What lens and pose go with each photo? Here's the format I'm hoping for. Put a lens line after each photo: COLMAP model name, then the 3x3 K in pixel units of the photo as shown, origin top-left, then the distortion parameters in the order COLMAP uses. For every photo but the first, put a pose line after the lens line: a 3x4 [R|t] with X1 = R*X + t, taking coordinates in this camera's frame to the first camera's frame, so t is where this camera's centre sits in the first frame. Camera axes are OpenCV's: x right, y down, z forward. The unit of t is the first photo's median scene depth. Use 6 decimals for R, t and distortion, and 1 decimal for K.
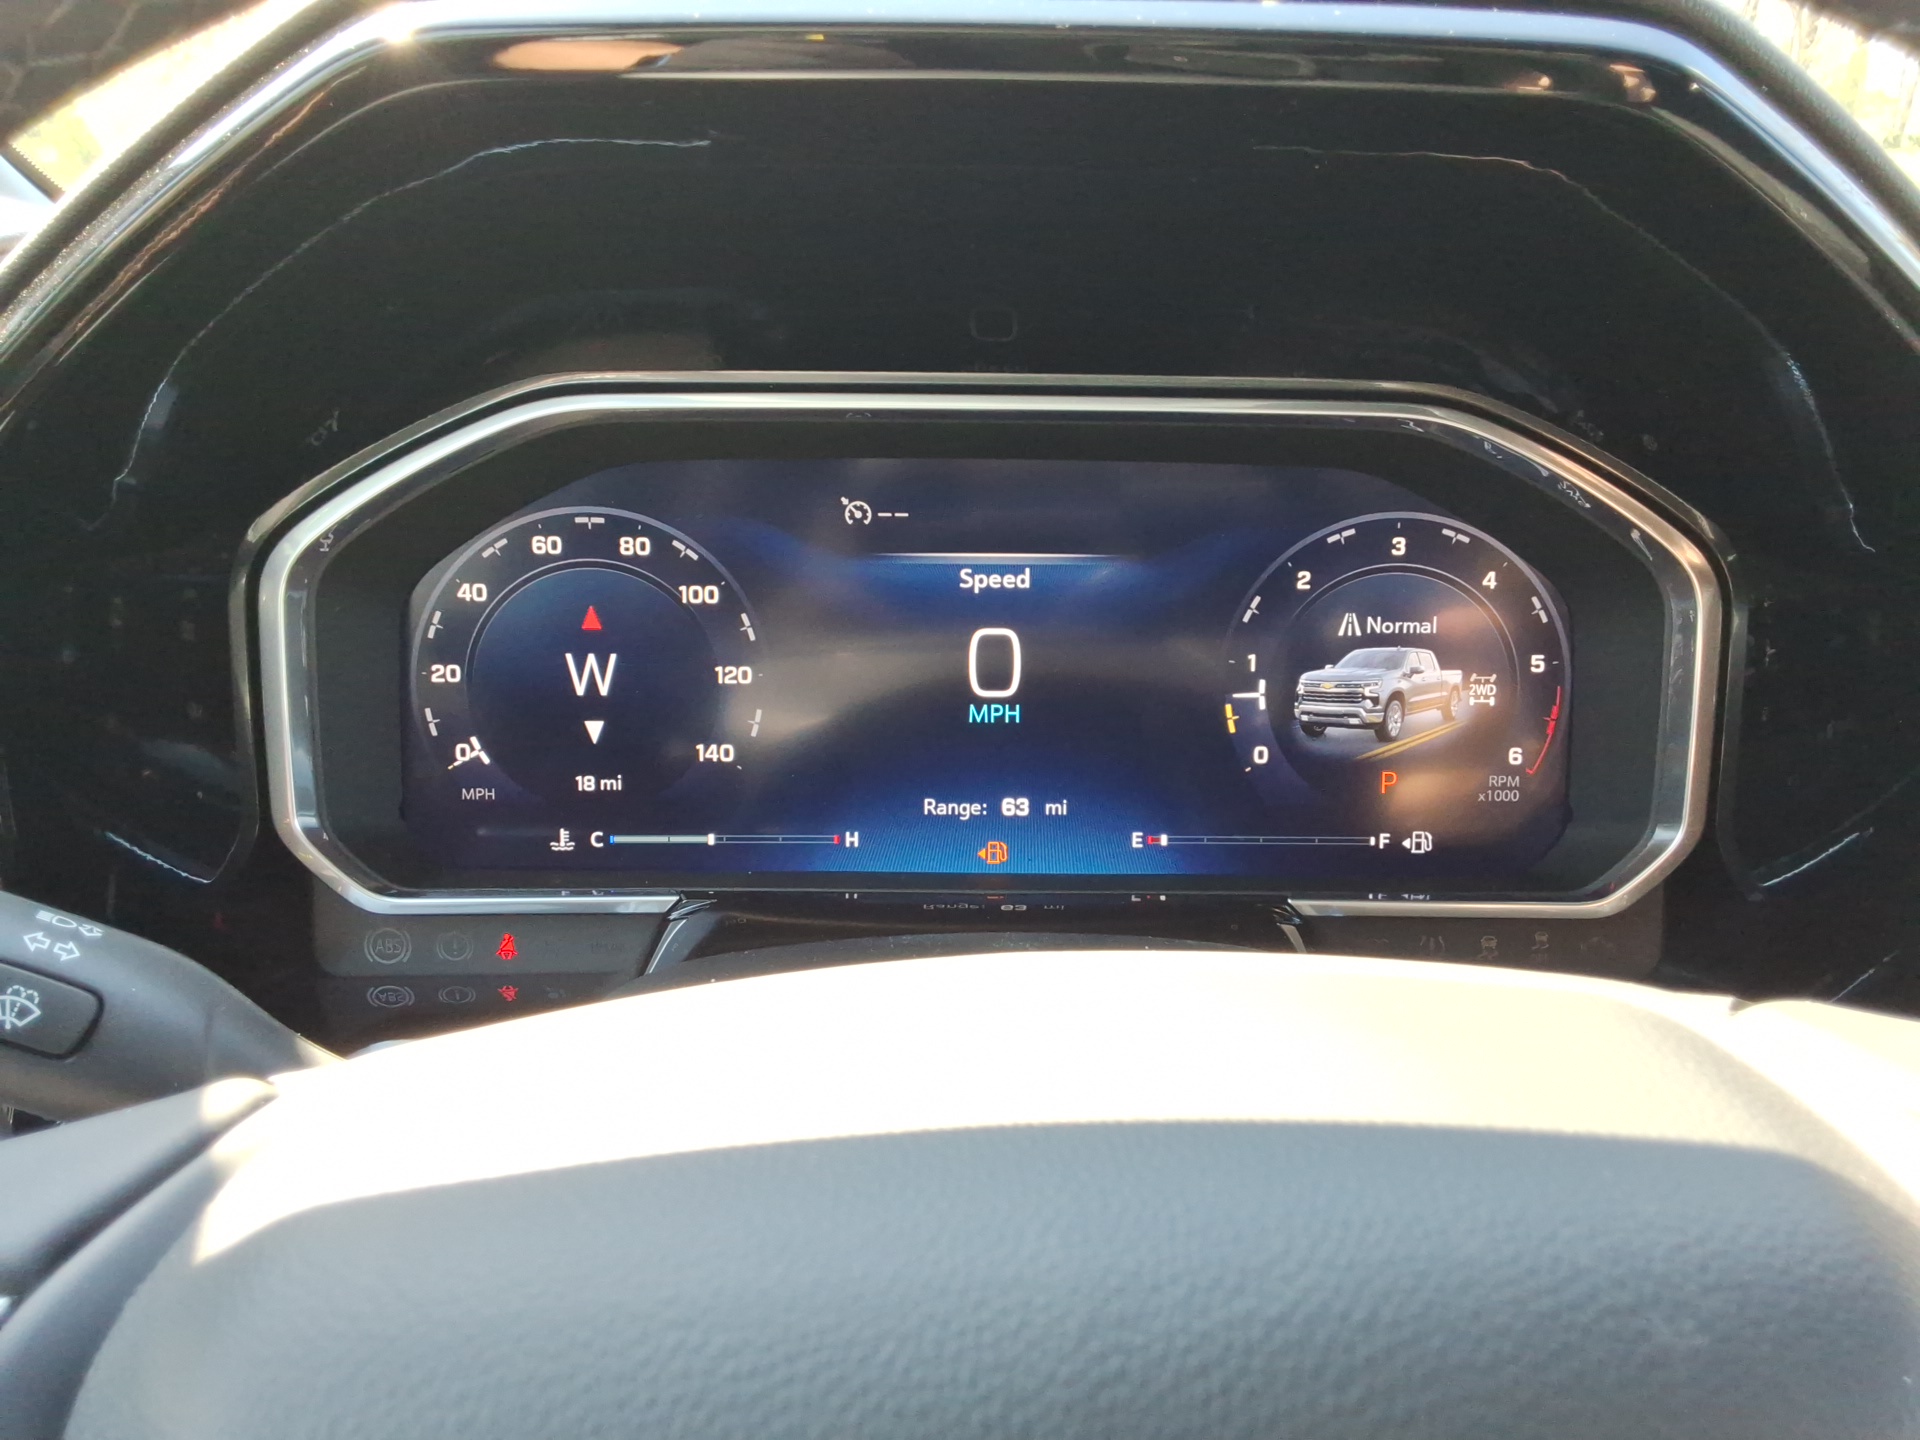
lens RADIAL K [[1523.5, 0, 953.0], [0, 1523.5, 730.6], [0, 0, 1]] dist [0.102649, 0.005109]
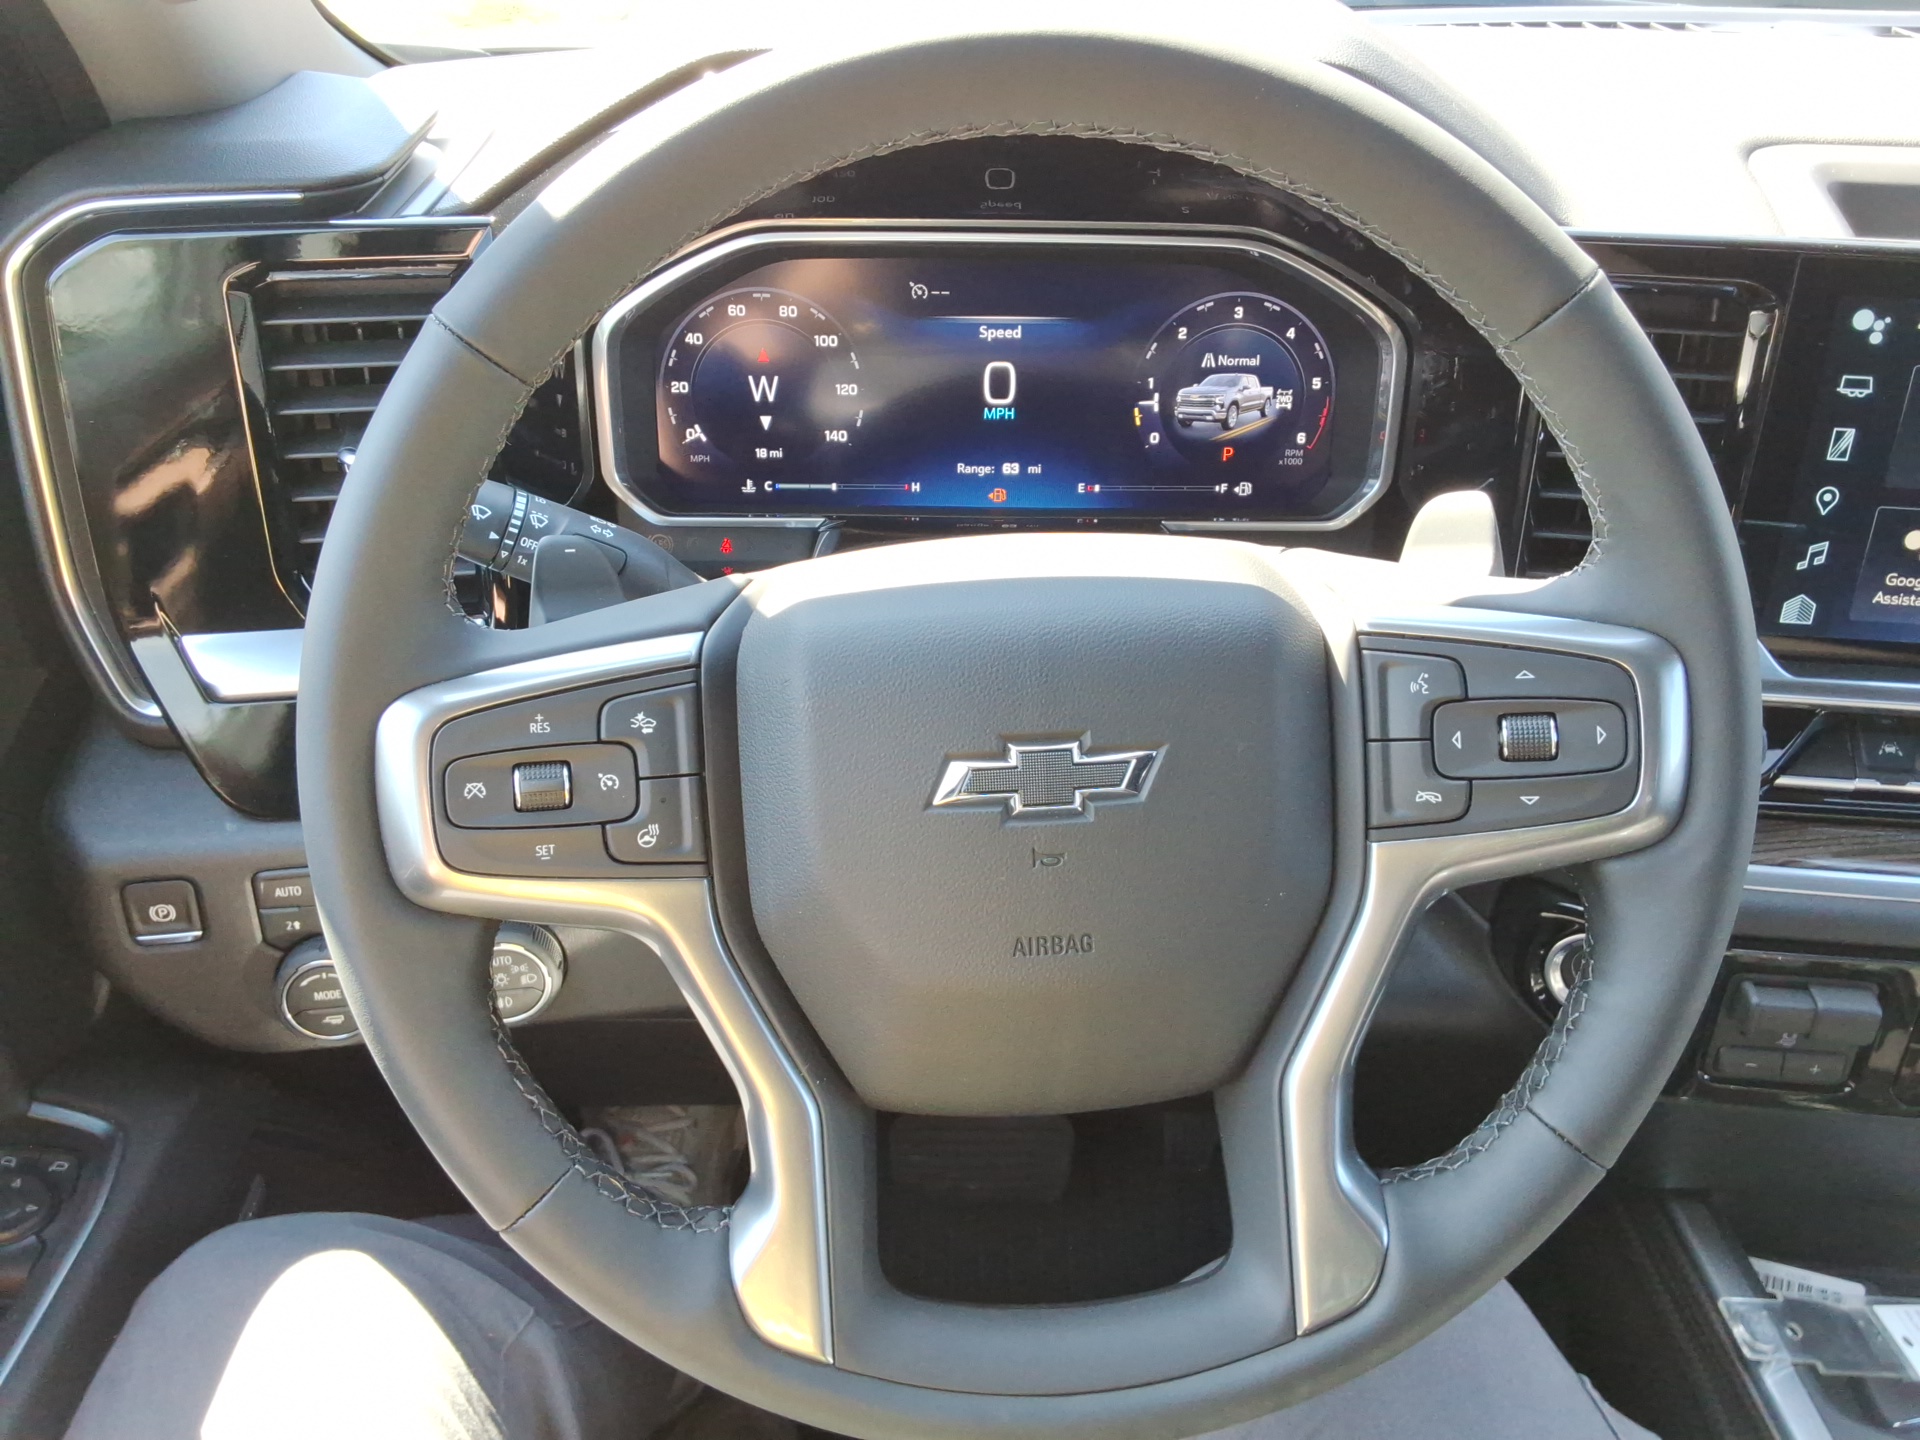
lens RADIAL K [[1536.7, 0, 952.6], [0, 1536.7, 703.9], [0, 0, 1]] dist [0.103760, -0.154181]
pose [[0.999979, 0.003788, 0.005345, -0.032882], [-0.004846, 0.976737, 0.214384, -0.063150], [-0.004409, -0.214406, 0.976735, -0.755155]]
